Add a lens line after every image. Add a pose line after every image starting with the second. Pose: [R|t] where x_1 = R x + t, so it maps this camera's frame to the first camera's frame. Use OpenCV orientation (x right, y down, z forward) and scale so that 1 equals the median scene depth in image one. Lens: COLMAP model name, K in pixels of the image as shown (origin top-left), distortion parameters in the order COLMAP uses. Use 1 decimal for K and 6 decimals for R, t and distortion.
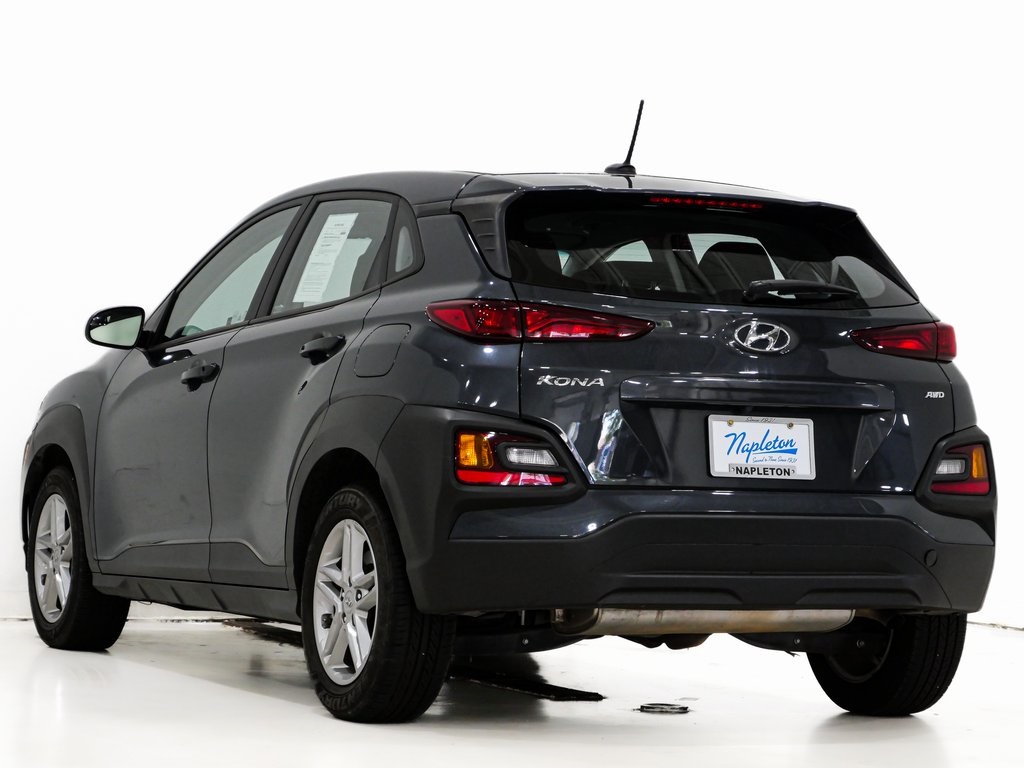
lens RADIAL K [[2980.4, 0, 514.2], [0, 2980.4, 391.8], [0, 0, 1]] dist [0.154725, 0.000000]
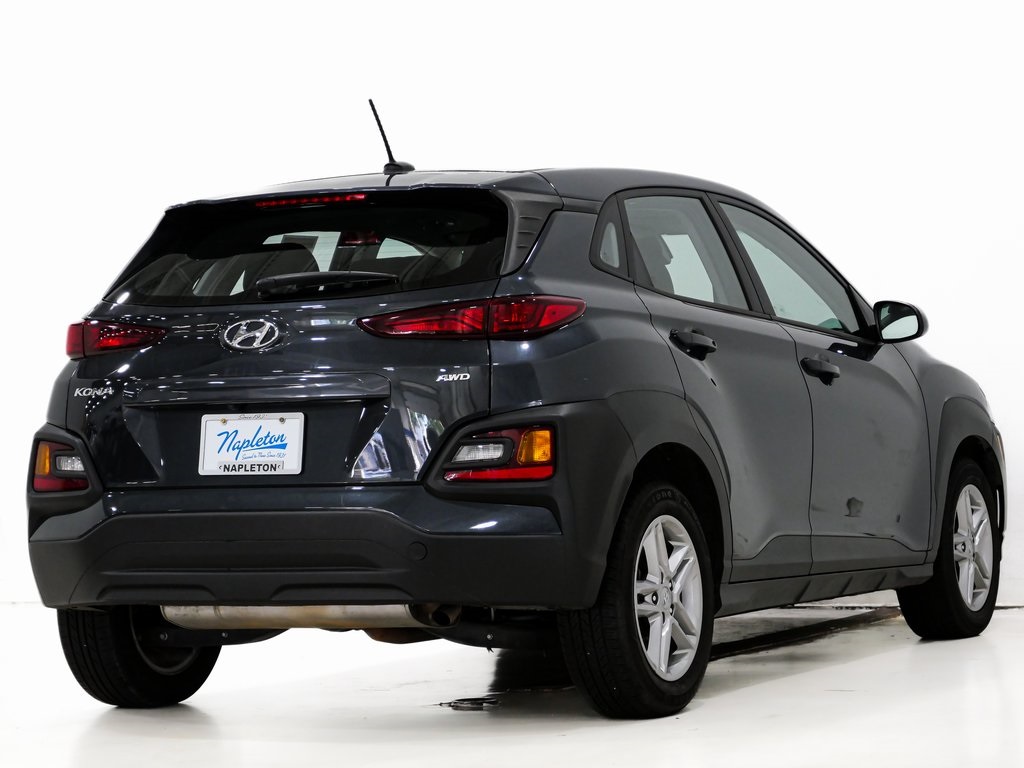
lens RADIAL K [[2765.0, 0, 507.3], [0, 2765.0, 376.4], [0, 0, 1]] dist [0.189675, 0.000000]
pose [[0.607711, -0.060613, -0.791842, 0.873798], [0.059807, 0.997745, -0.030475, 0.029392], [0.791903, -0.028838, 0.609966, 0.498407]]
